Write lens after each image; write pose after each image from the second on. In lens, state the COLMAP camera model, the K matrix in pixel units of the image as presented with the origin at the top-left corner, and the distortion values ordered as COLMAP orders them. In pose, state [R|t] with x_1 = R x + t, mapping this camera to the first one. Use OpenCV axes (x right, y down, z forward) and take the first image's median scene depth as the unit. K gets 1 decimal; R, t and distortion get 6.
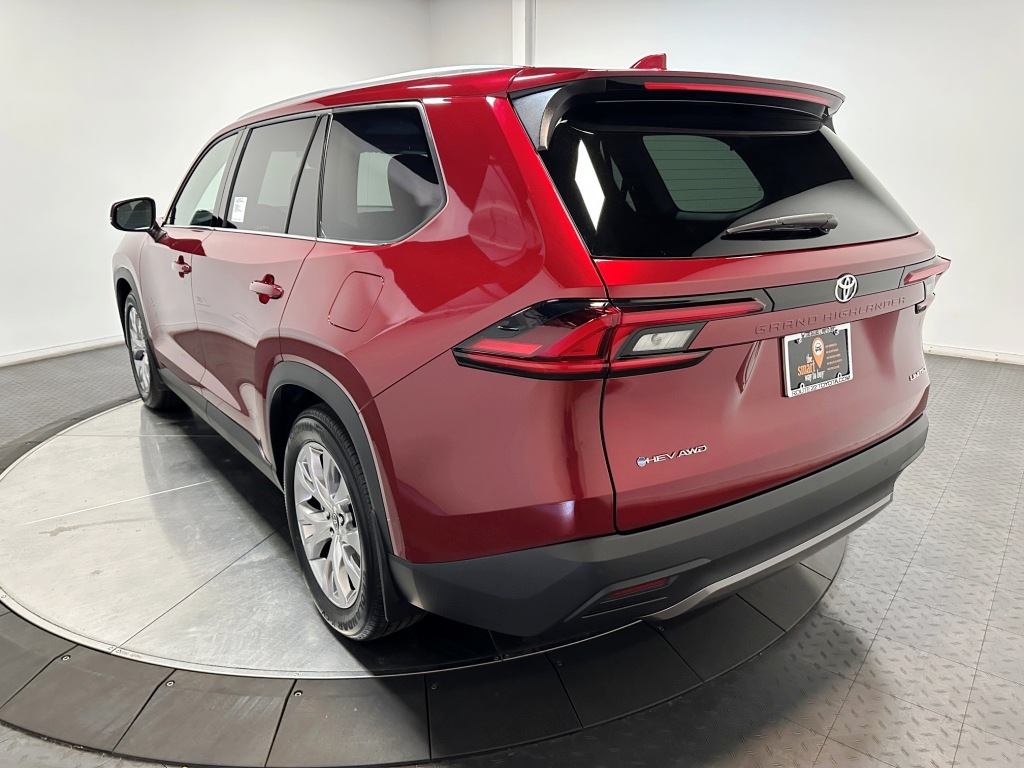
lens RADIAL K [[742.6, 0, 514.2], [0, 742.6, 380.7], [0, 0, 1]] dist [0.067109, -0.091939]
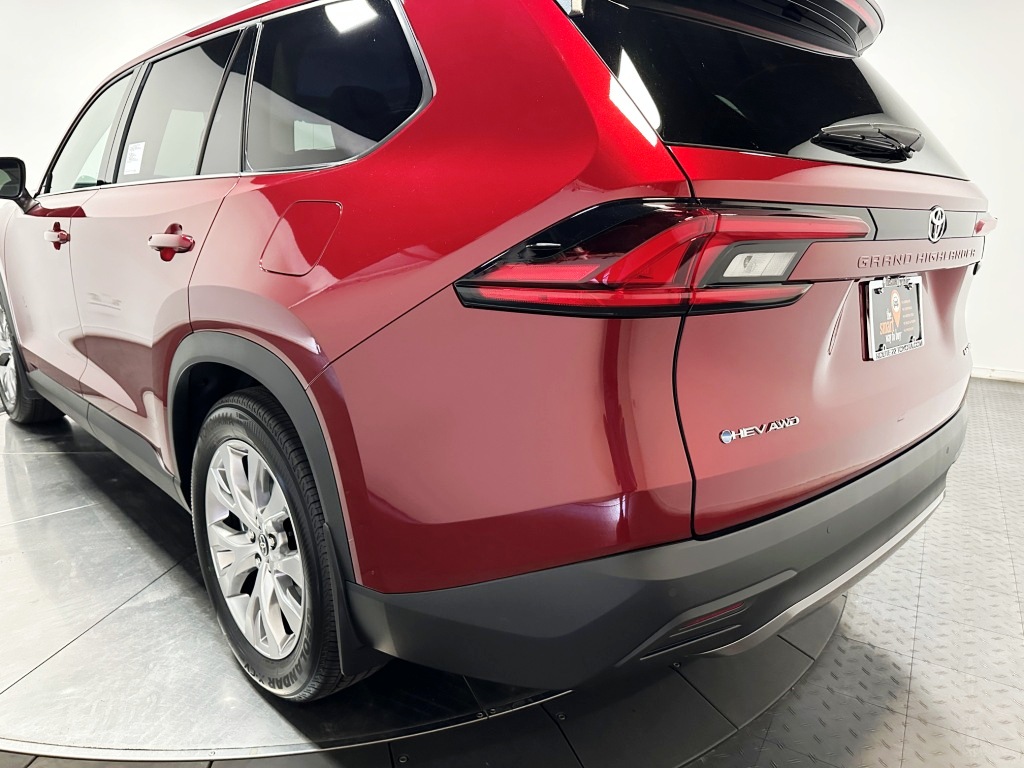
lens RADIAL K [[742.2, 0, 513.3], [0, 742.2, 384.6], [0, 0, 1]] dist [0.003902, -0.002432]
pose [[0.991922, -0.003641, 0.126794, -0.083385], [0.008499, 0.999249, -0.037797, 0.057159], [-0.126561, 0.038569, 0.991209, 0.214680]]
